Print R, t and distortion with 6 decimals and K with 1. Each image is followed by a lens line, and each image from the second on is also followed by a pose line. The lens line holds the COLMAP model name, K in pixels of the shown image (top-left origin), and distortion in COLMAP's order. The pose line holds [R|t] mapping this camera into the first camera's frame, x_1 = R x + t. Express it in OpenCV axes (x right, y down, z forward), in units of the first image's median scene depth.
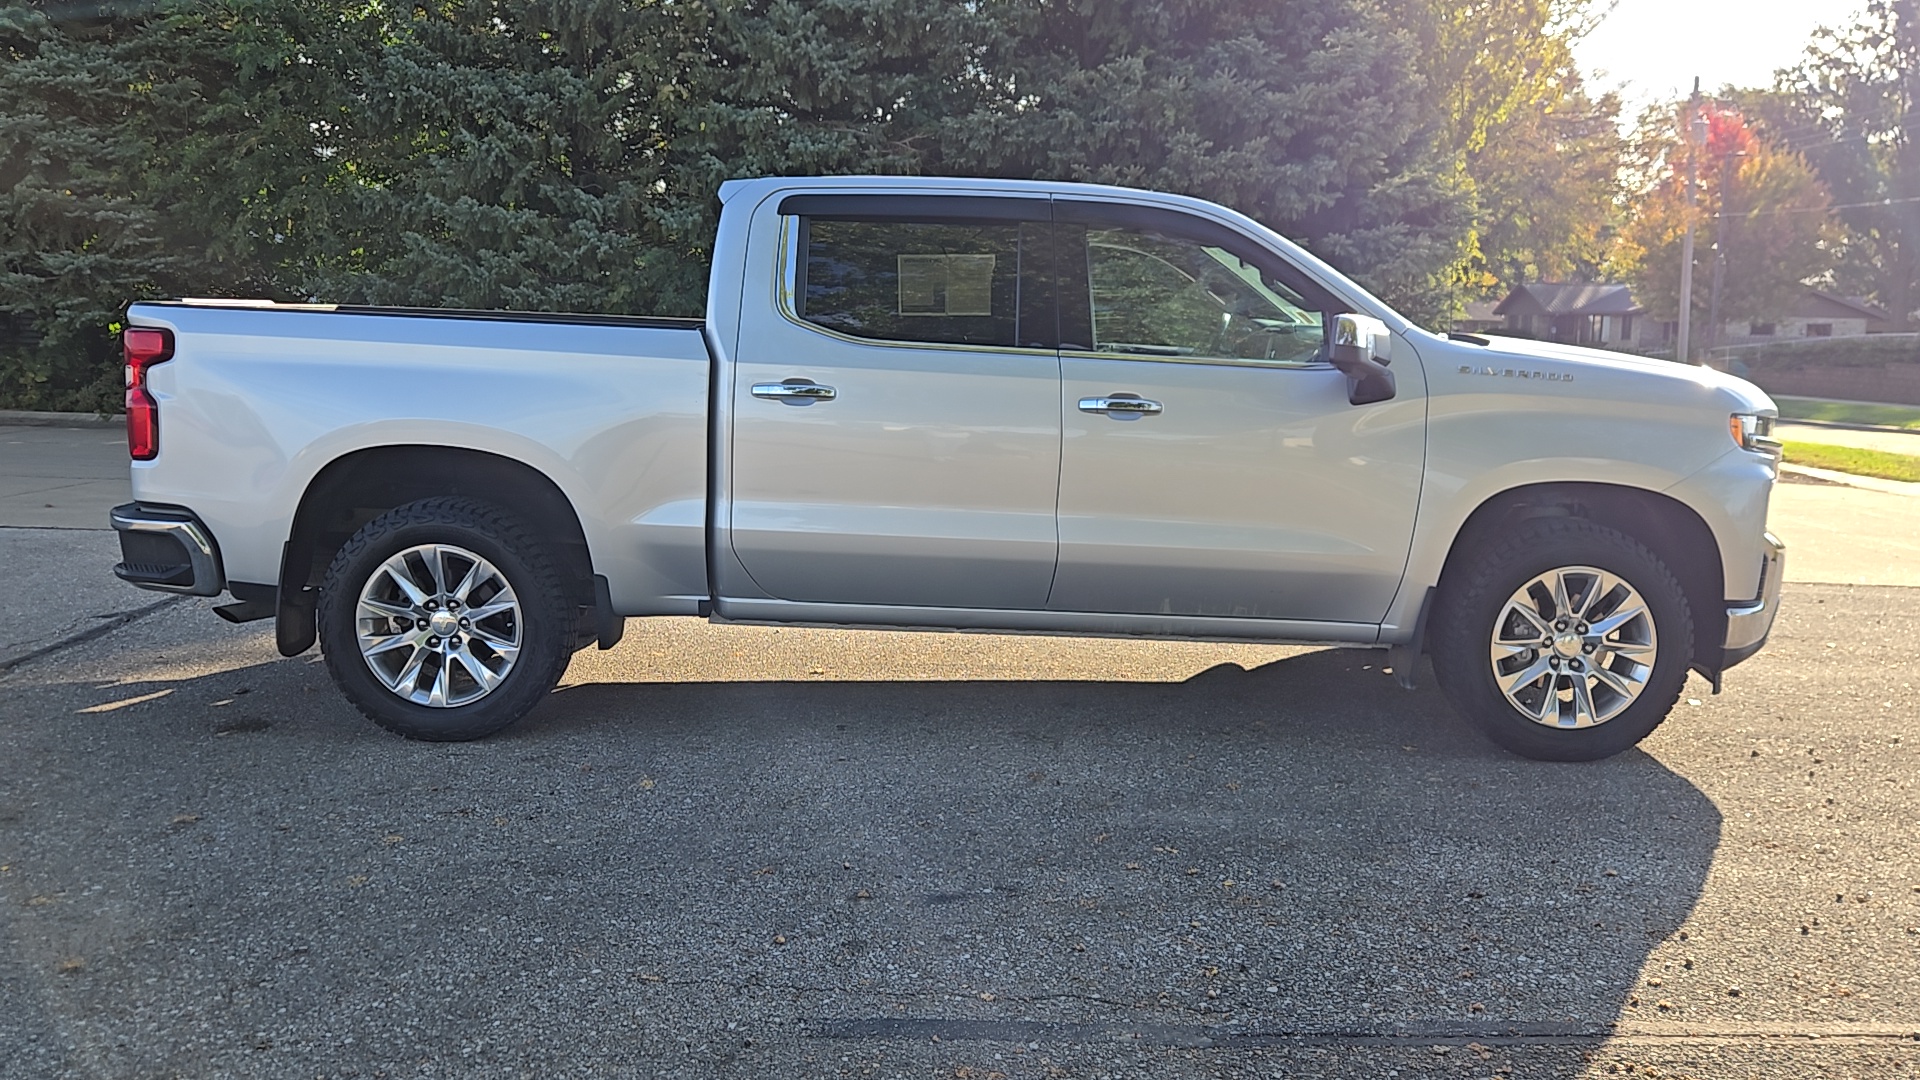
lens RADIAL K [[1585.6, 0, 955.6], [0, 1585.6, 542.8], [0, 0, 1]] dist [0.017881, -0.010212]
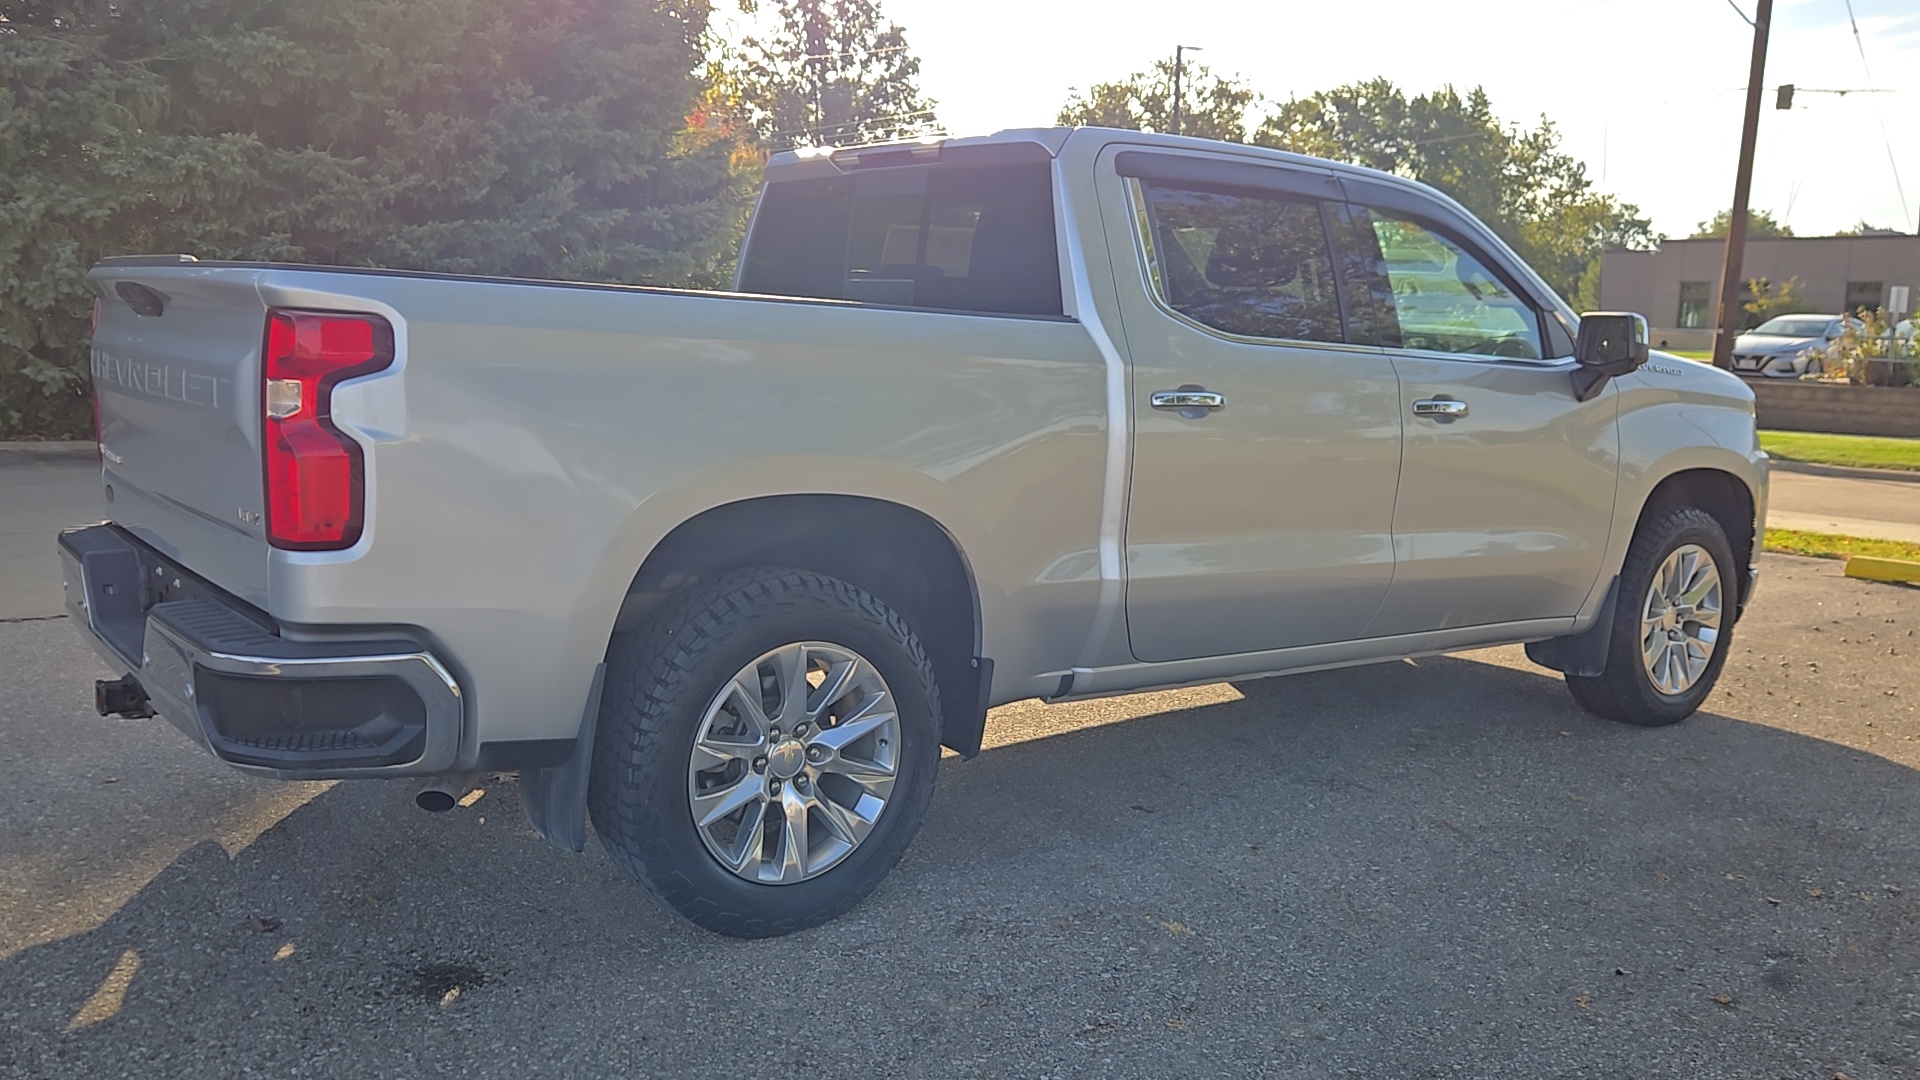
lens RADIAL K [[1585.6, 0, 957.5], [0, 1585.6, 542.5], [0, 0, 1]] dist [0.017881, -0.010212]
pose [[0.802562, -0.075409, 0.591783, -0.199915], [0.065464, 0.997120, 0.038279, -0.018640], [-0.592966, 0.008019, 0.805188, 0.127162]]
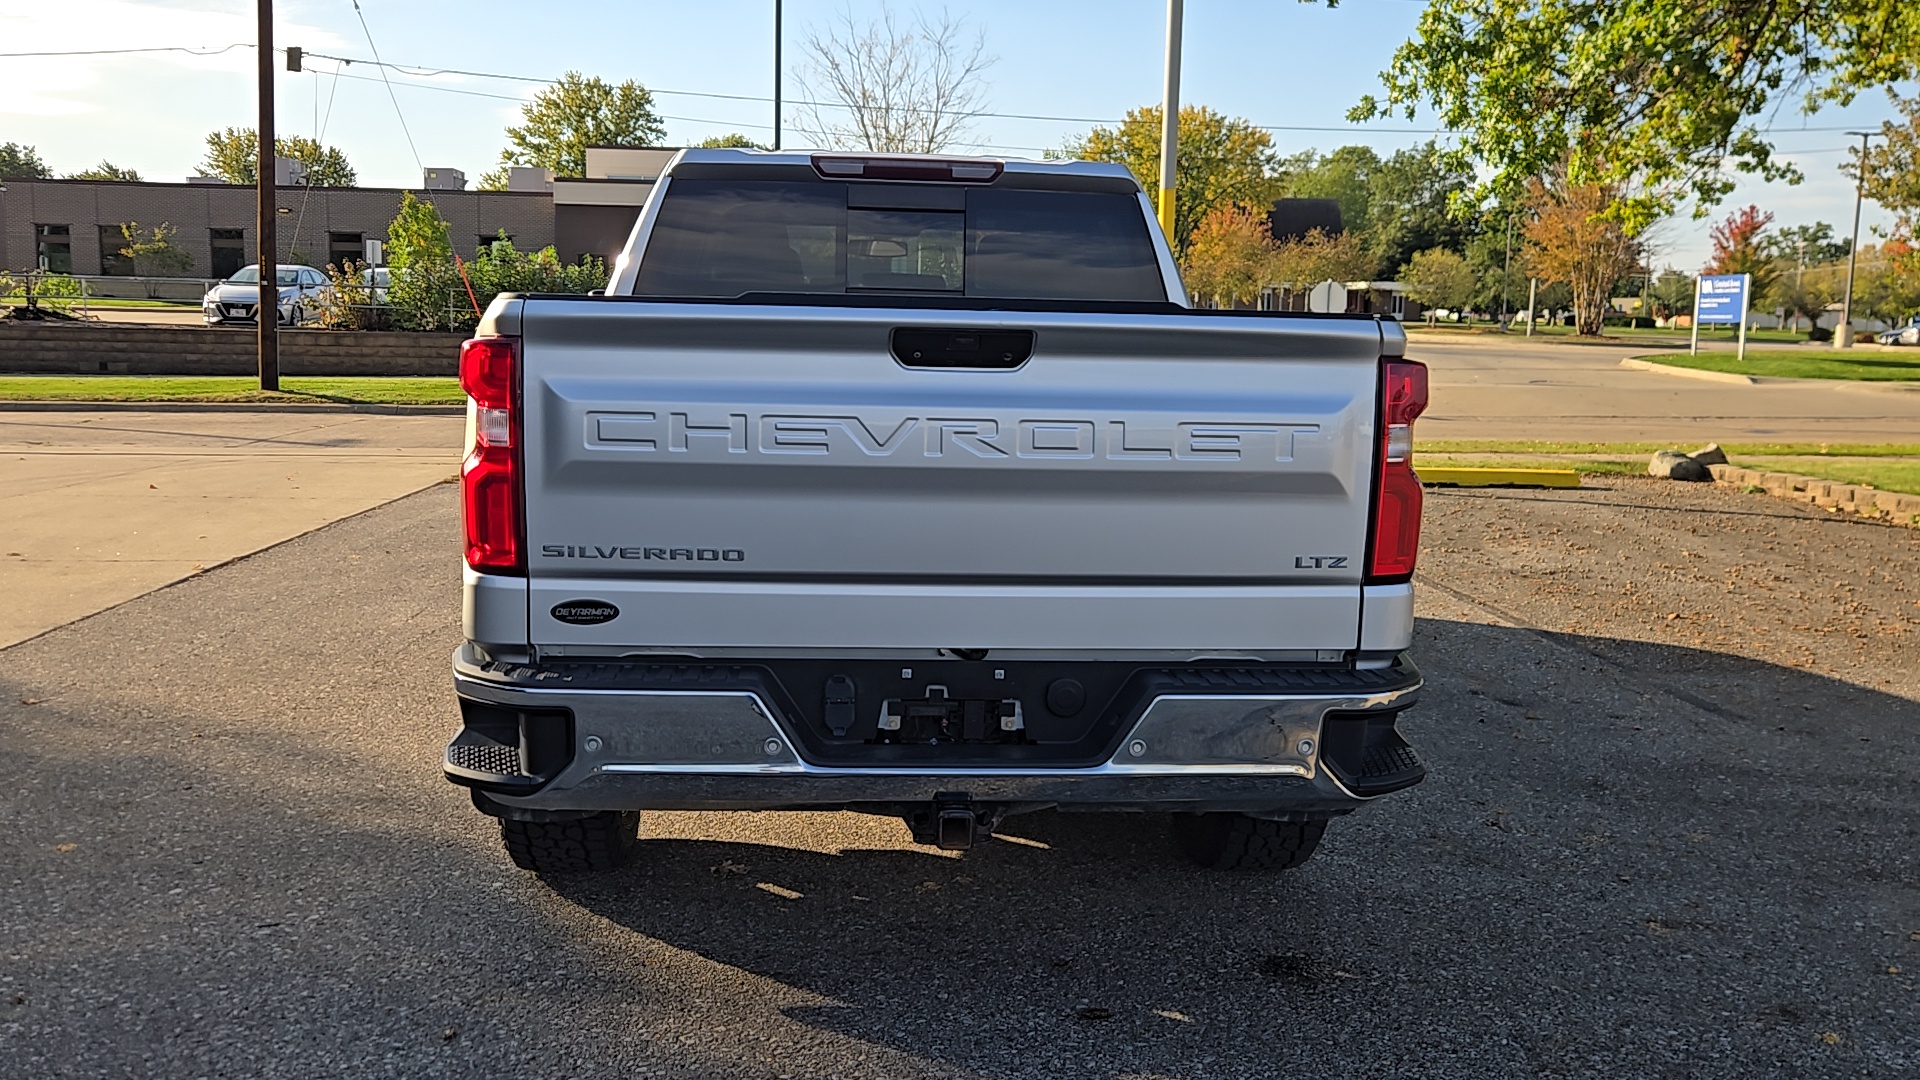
lens RADIAL K [[1585.6, 0, 952.3], [0, 1585.6, 534.7], [0, 0, 1]] dist [0.017881, -0.010212]
pose [[-0.059871, -0.162351, 0.984915, -0.330354], [0.119187, 0.978464, 0.168533, -0.057858], [-0.991065, 0.127479, -0.039232, 0.358918]]
